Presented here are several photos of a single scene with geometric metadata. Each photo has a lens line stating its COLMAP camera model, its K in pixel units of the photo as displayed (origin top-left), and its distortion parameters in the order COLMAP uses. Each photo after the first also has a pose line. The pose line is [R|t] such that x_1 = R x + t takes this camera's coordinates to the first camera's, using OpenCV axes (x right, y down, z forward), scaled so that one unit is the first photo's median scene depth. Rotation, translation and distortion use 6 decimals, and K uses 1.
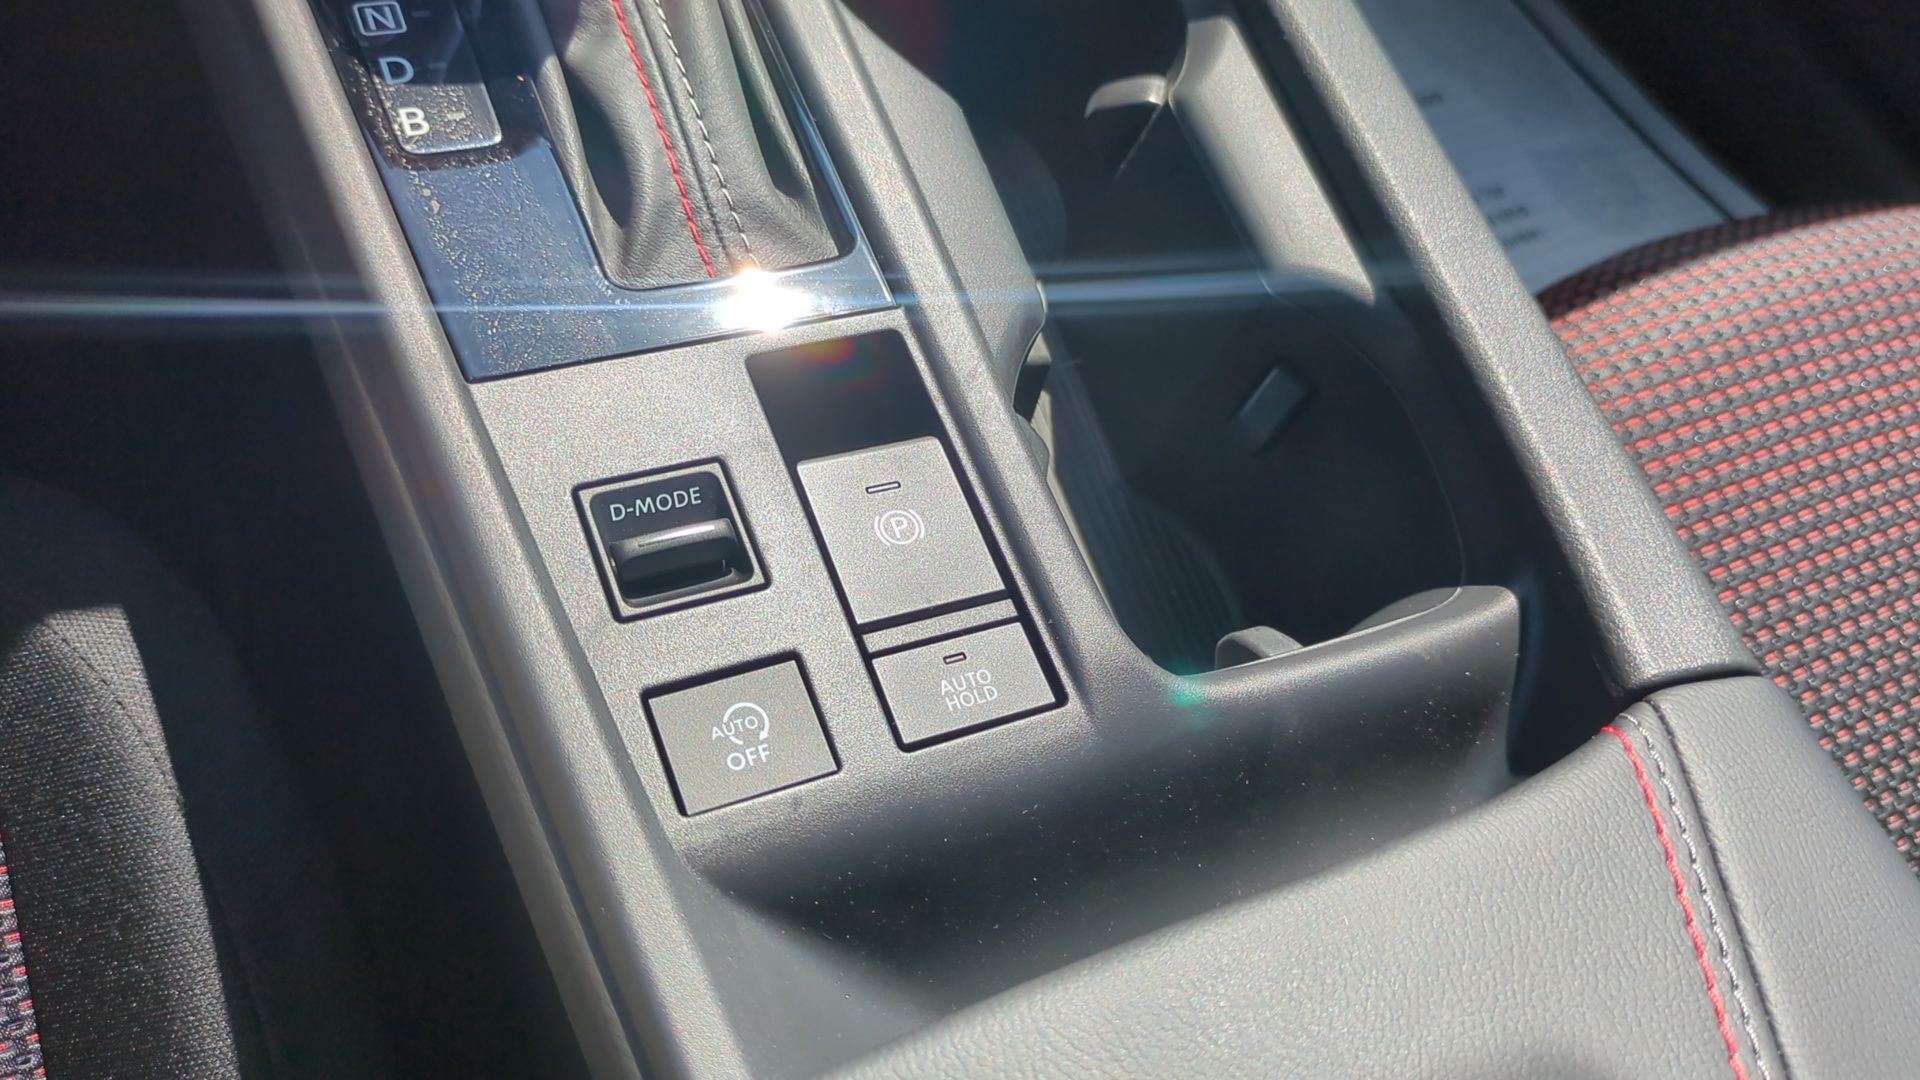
lens RADIAL K [[1503.0, 0, 965.4], [0, 1503.0, 535.7], [0, 0, 1]] dist [0.011509, 0.005010]
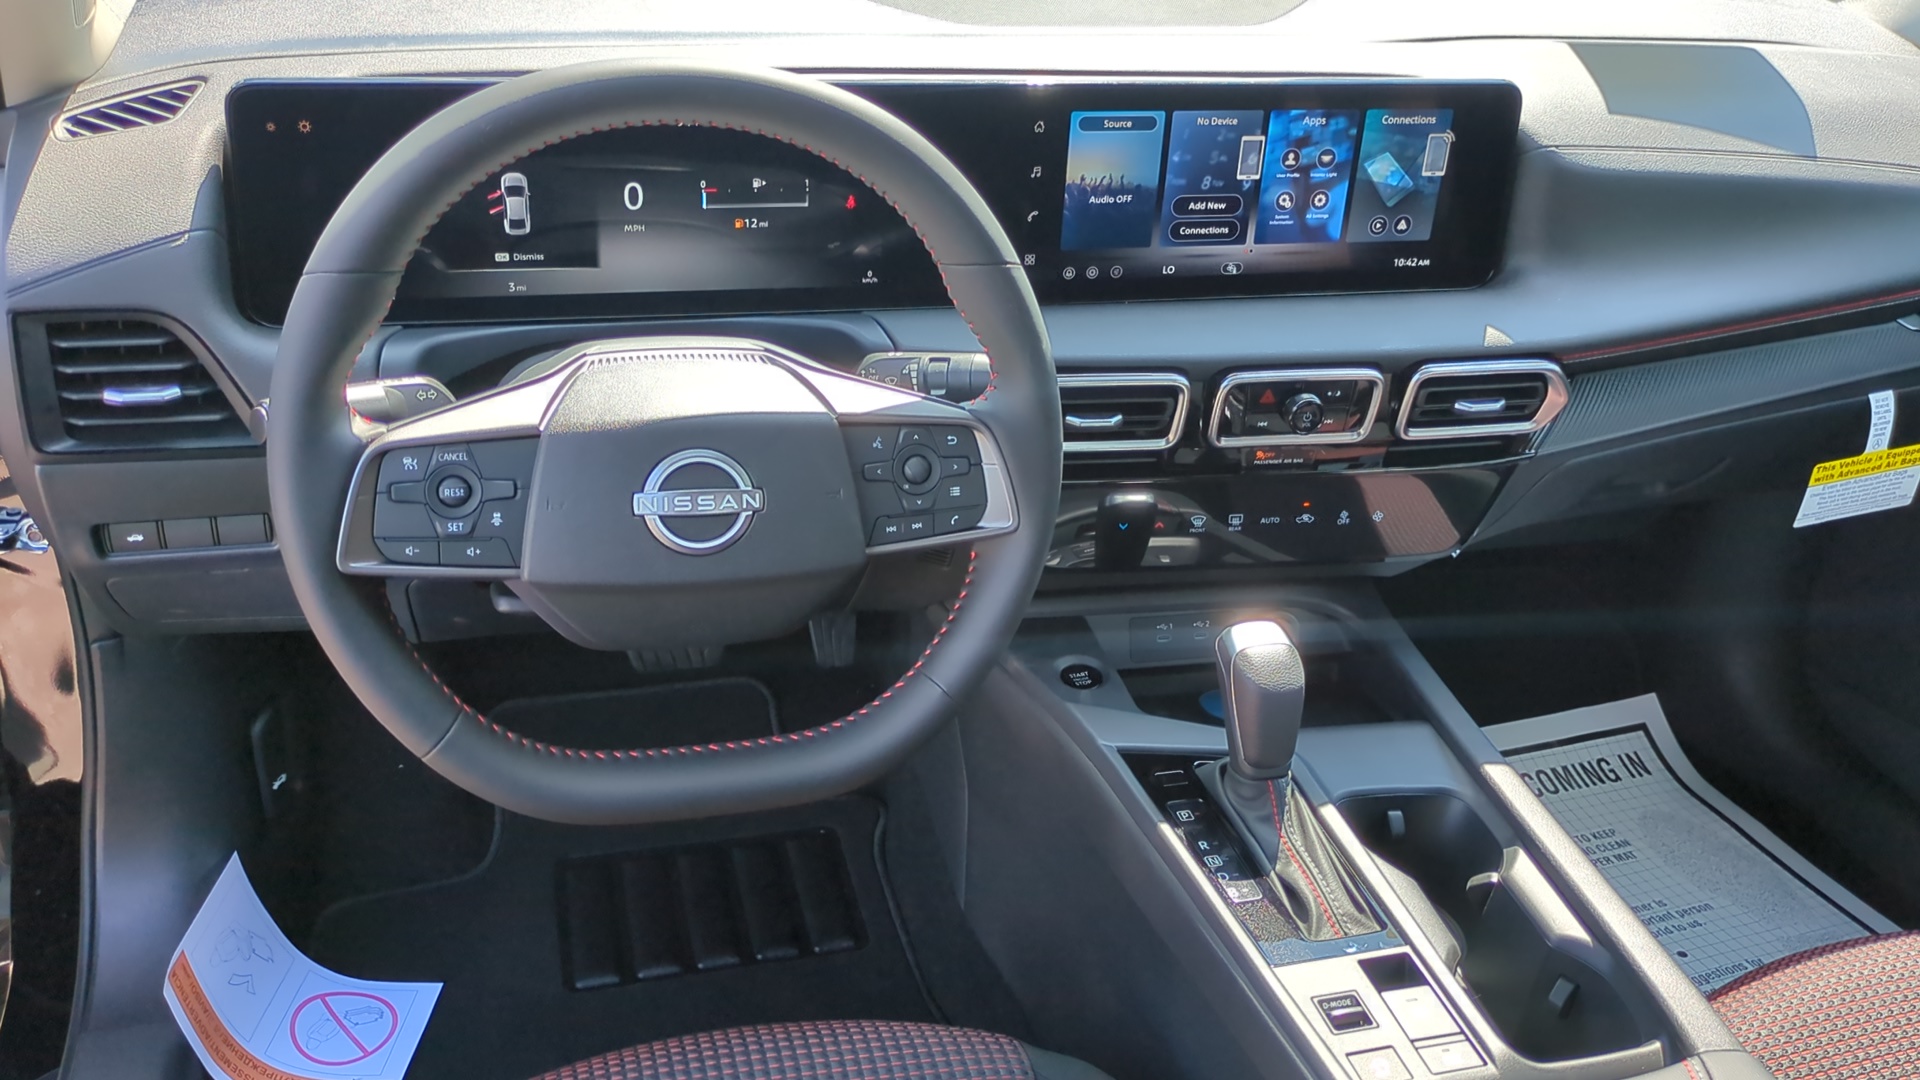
lens RADIAL K [[1503.0, 0, 970.1], [0, 1503.0, 534.7], [0, 0, 1]] dist [0.011509, 0.005010]
pose [[0.971173, -0.109181, -0.211903, -0.165865], [-0.023141, 0.841563, -0.539663, 0.795343], [0.237251, 0.529010, 0.814776, -2.049976]]
